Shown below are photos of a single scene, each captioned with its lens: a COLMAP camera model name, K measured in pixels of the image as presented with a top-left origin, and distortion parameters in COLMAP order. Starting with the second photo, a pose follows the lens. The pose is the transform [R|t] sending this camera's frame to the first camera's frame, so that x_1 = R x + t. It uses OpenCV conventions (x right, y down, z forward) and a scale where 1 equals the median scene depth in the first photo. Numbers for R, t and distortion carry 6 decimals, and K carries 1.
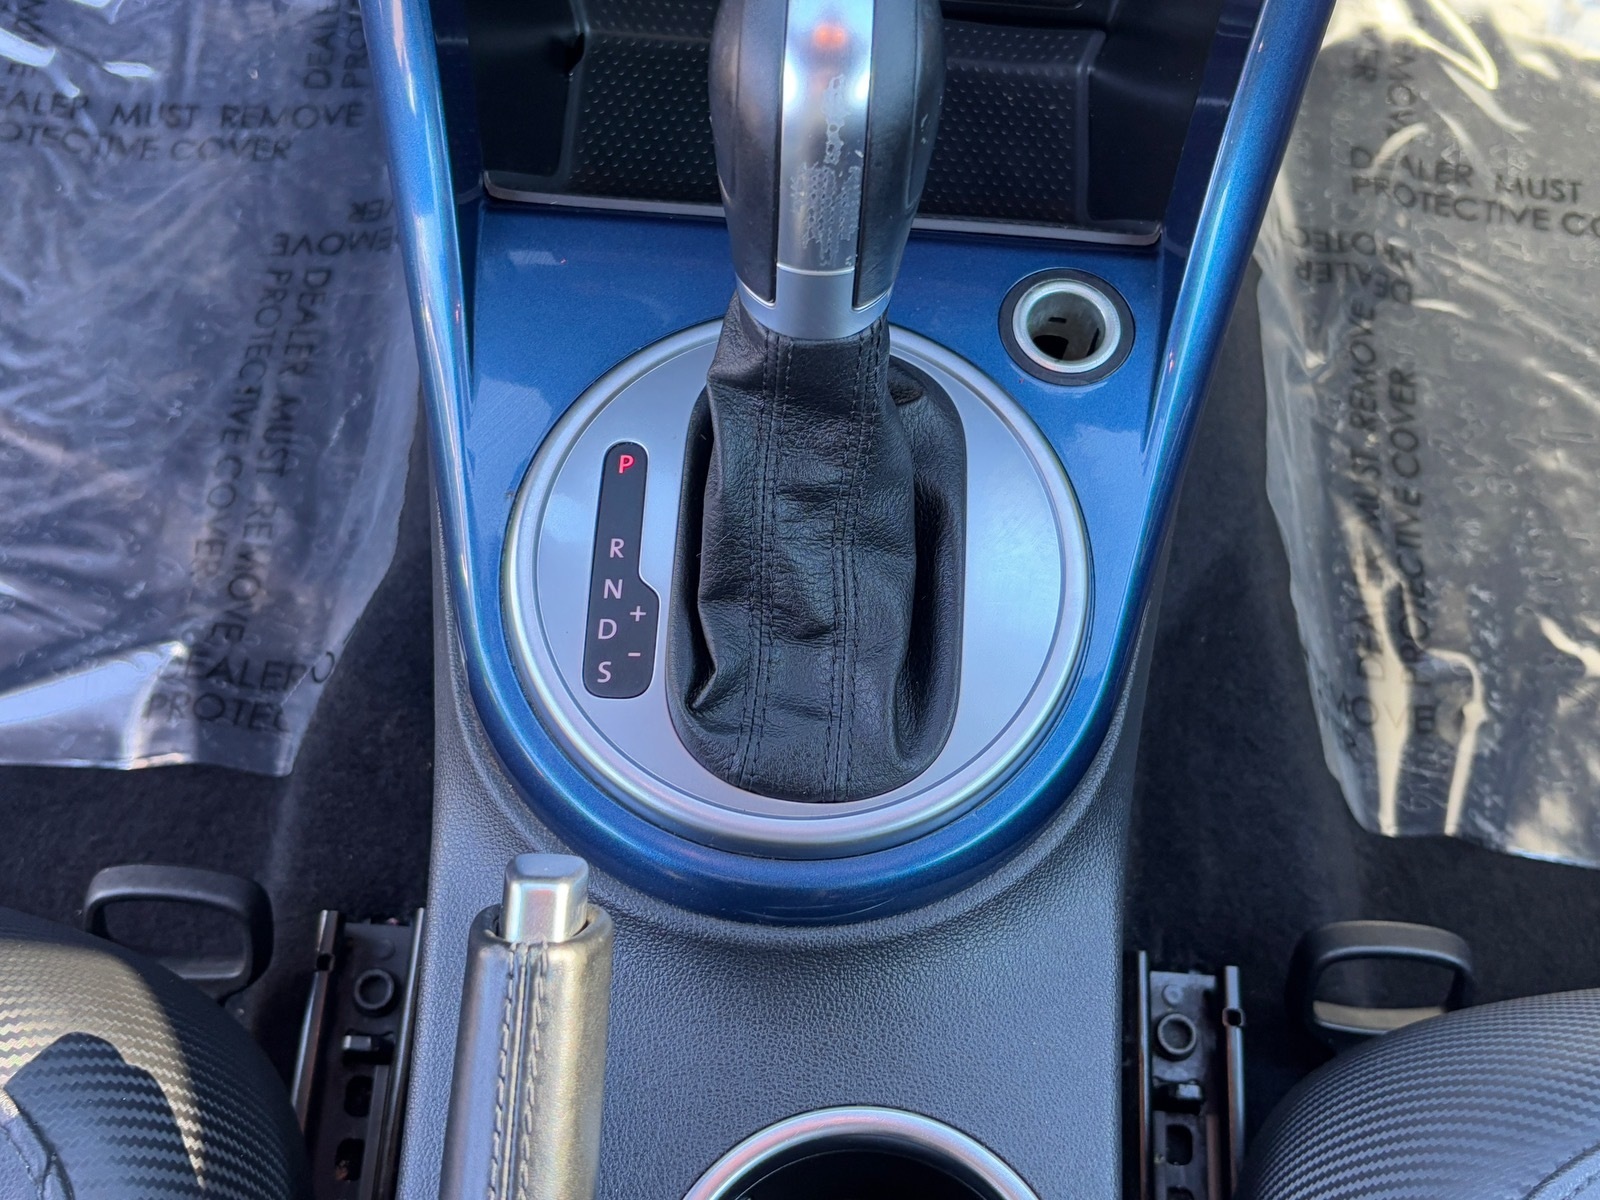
lens RADIAL K [[1906.4, 0, 800.0], [0, 1906.4, 600.0], [0, 0, 1]] dist [-0.009140, -0.014328]
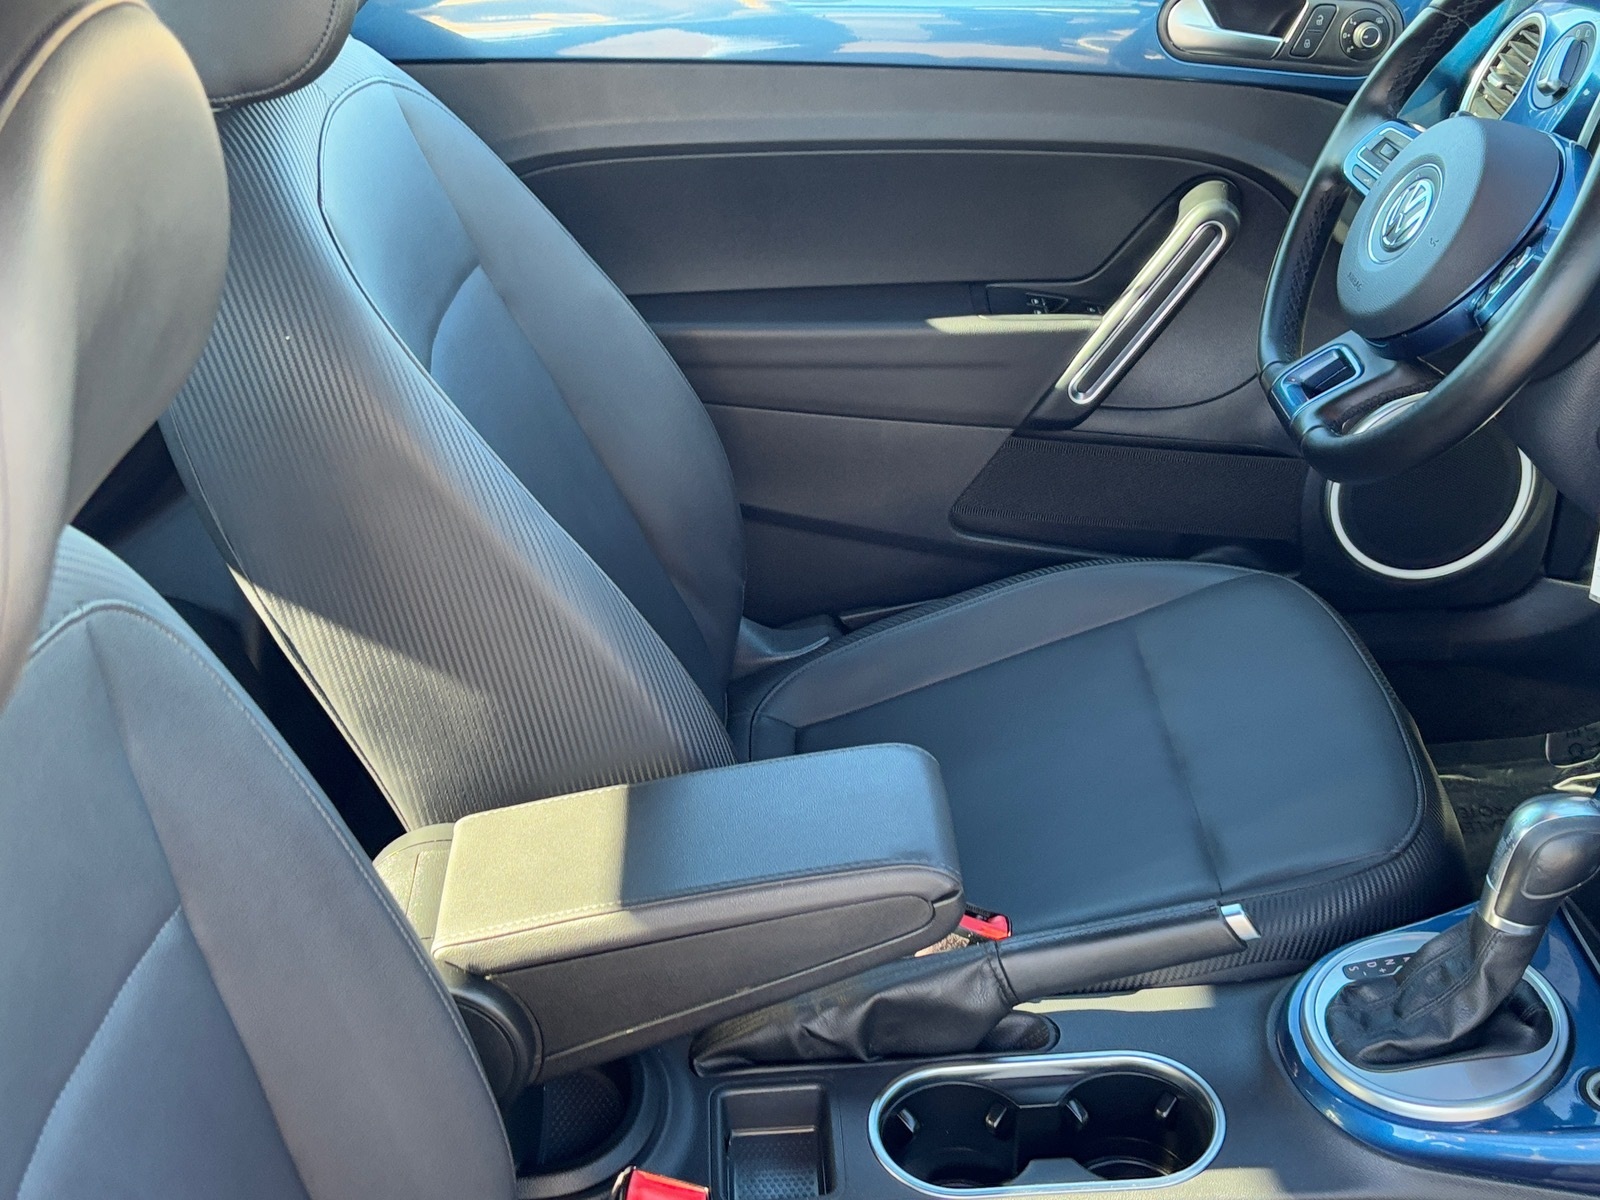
lens RADIAL K [[1913.2, 0, 800.0], [0, 1913.2, 600.0], [0, 0, 1]] dist [0.177705, -0.571304]
pose [[0.098805, 0.472927, -0.875544, 0.928988], [-0.865519, 0.475002, 0.158900, 0.017303], [0.491034, 0.742100, 0.456260, -0.437401]]
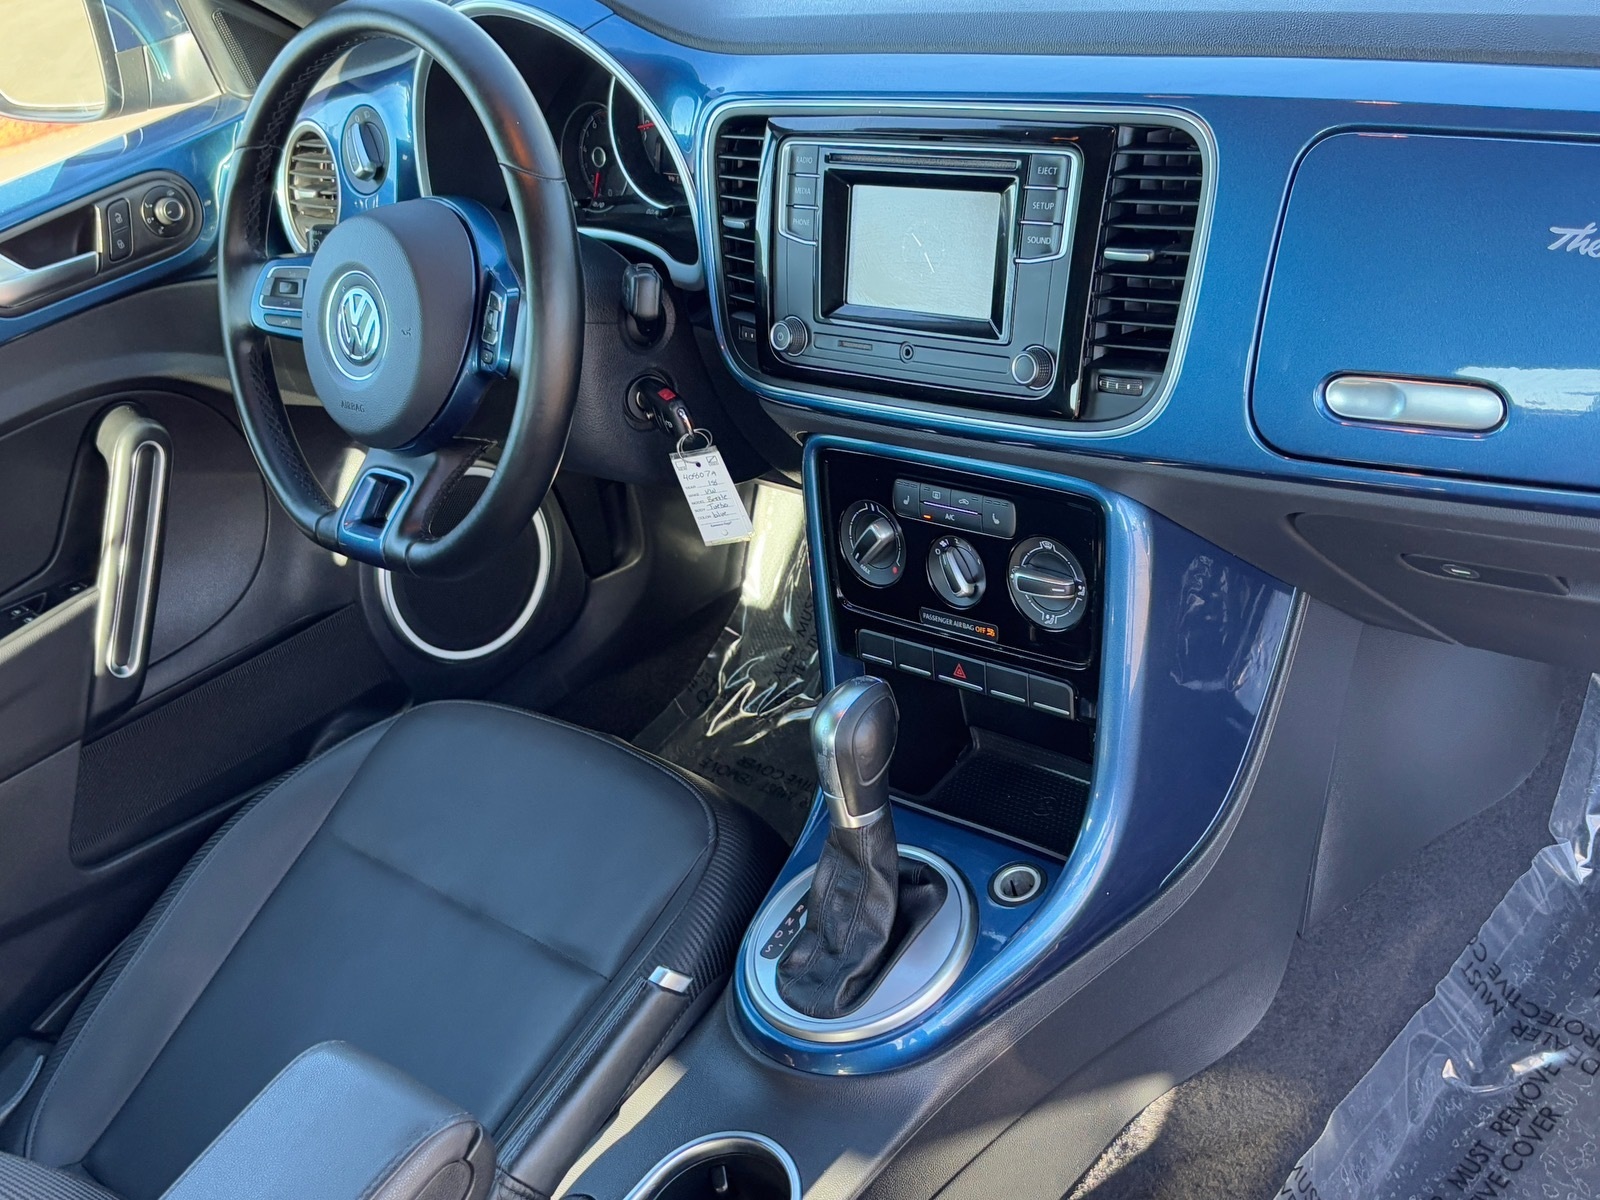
lens RADIAL K [[1913.2, 0, 800.0], [0, 1913.2, 600.0], [0, 0, 1]] dist [0.177705, -0.571304]
pose [[0.740136, 0.129316, -0.659906, 0.808115], [-0.392791, 0.879660, -0.268166, 0.155871], [0.545815, 0.457685, 0.701862, -0.511535]]
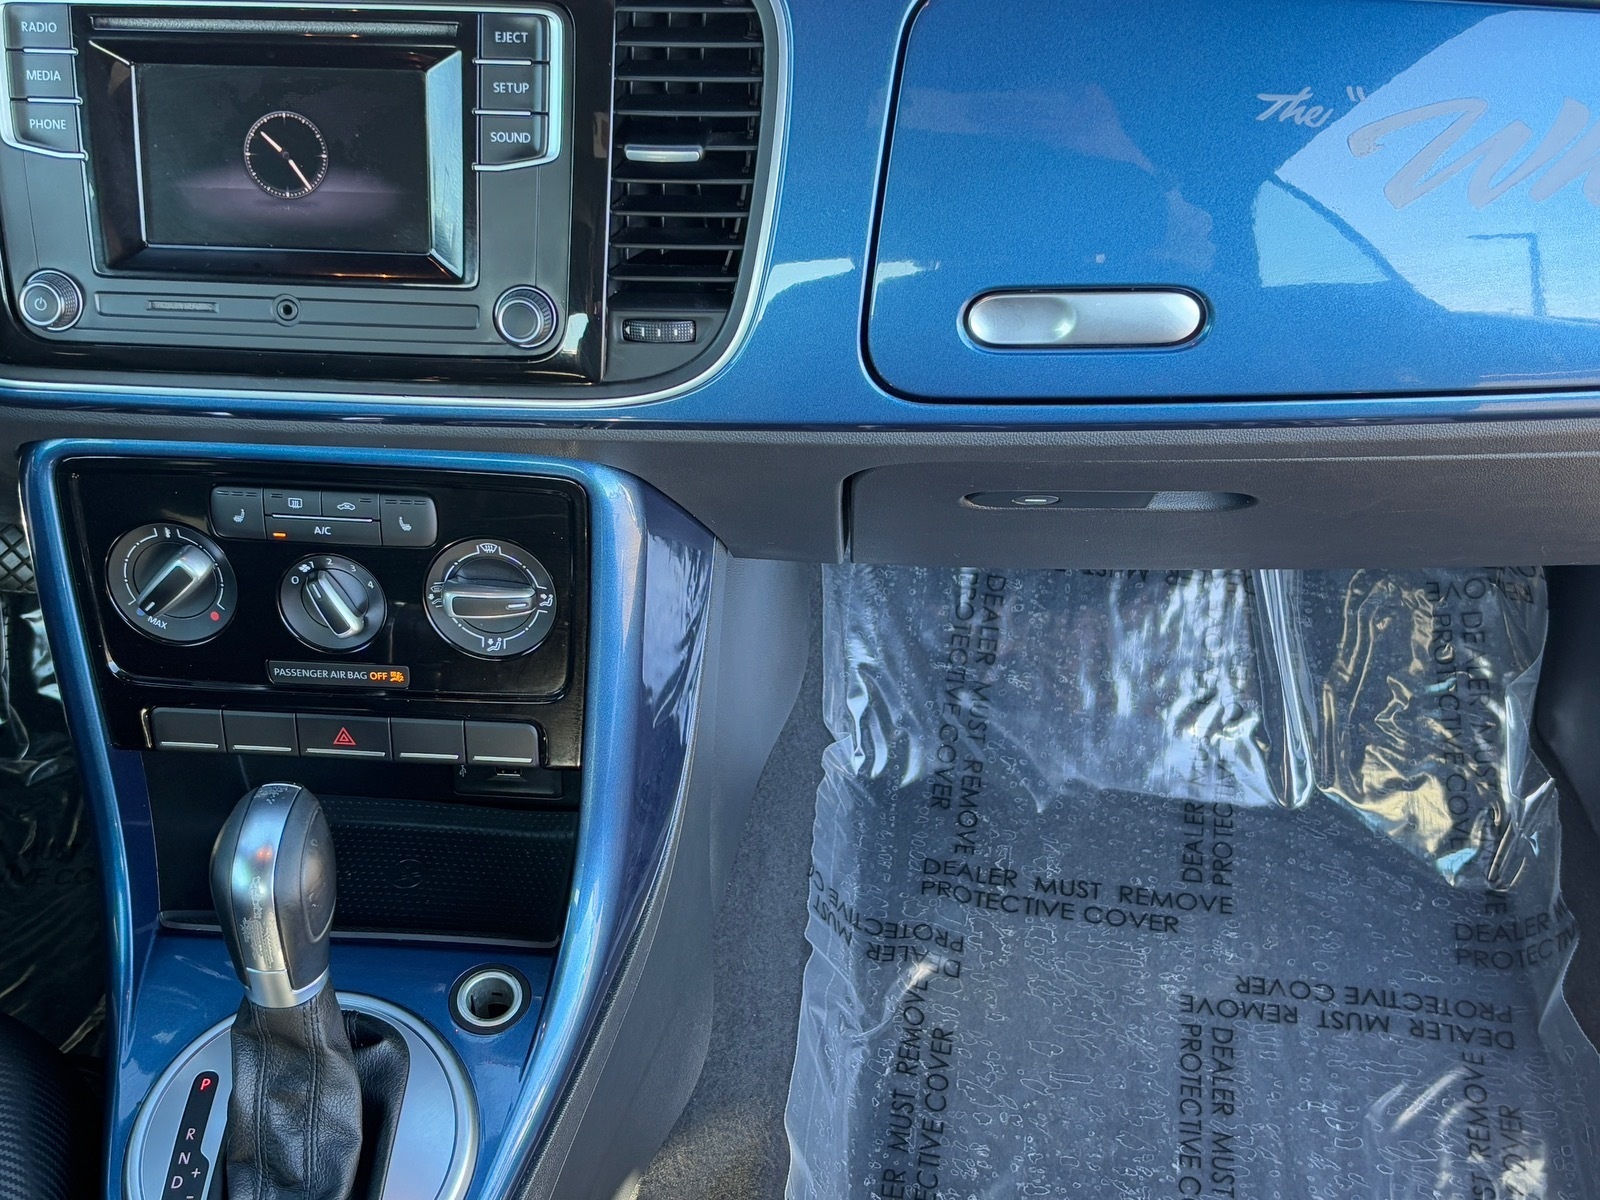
lens RADIAL K [[2070.3, 0, 793.5], [0, 2070.3, 586.5], [0, 0, 1]] dist [0.312444, -1.303449]
pose [[0.998475, -0.021791, -0.050727, 0.292148], [0.003706, 0.943190, -0.332233, 0.073686], [0.055085, 0.331538, 0.941832, -0.484060]]
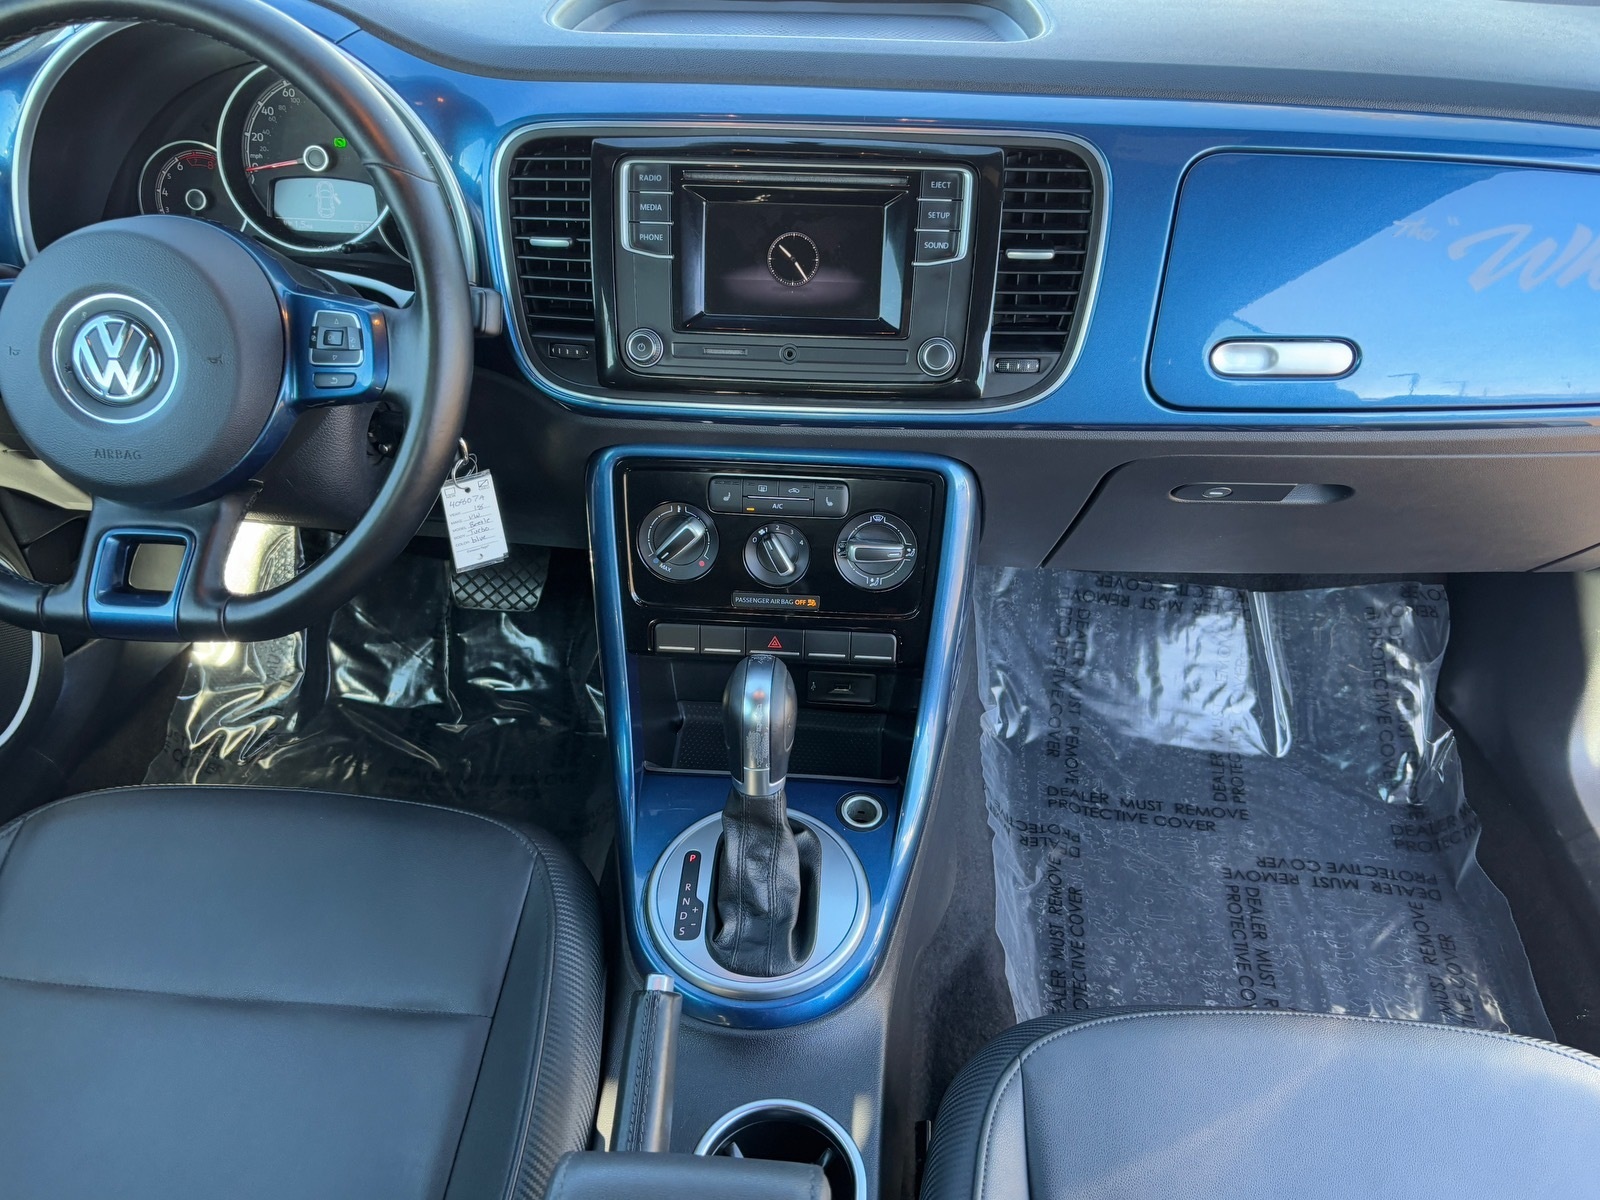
lens RADIAL K [[1365.7, 0, 790.0], [0, 1365.7, 595.4], [0, 0, 1]] dist [0.047137, -0.124167]
pose [[0.999380, -0.018064, -0.030221, 0.059533], [0.003421, 0.904104, -0.427298, 0.224745], [0.035042, 0.426930, 0.903606, -0.480648]]
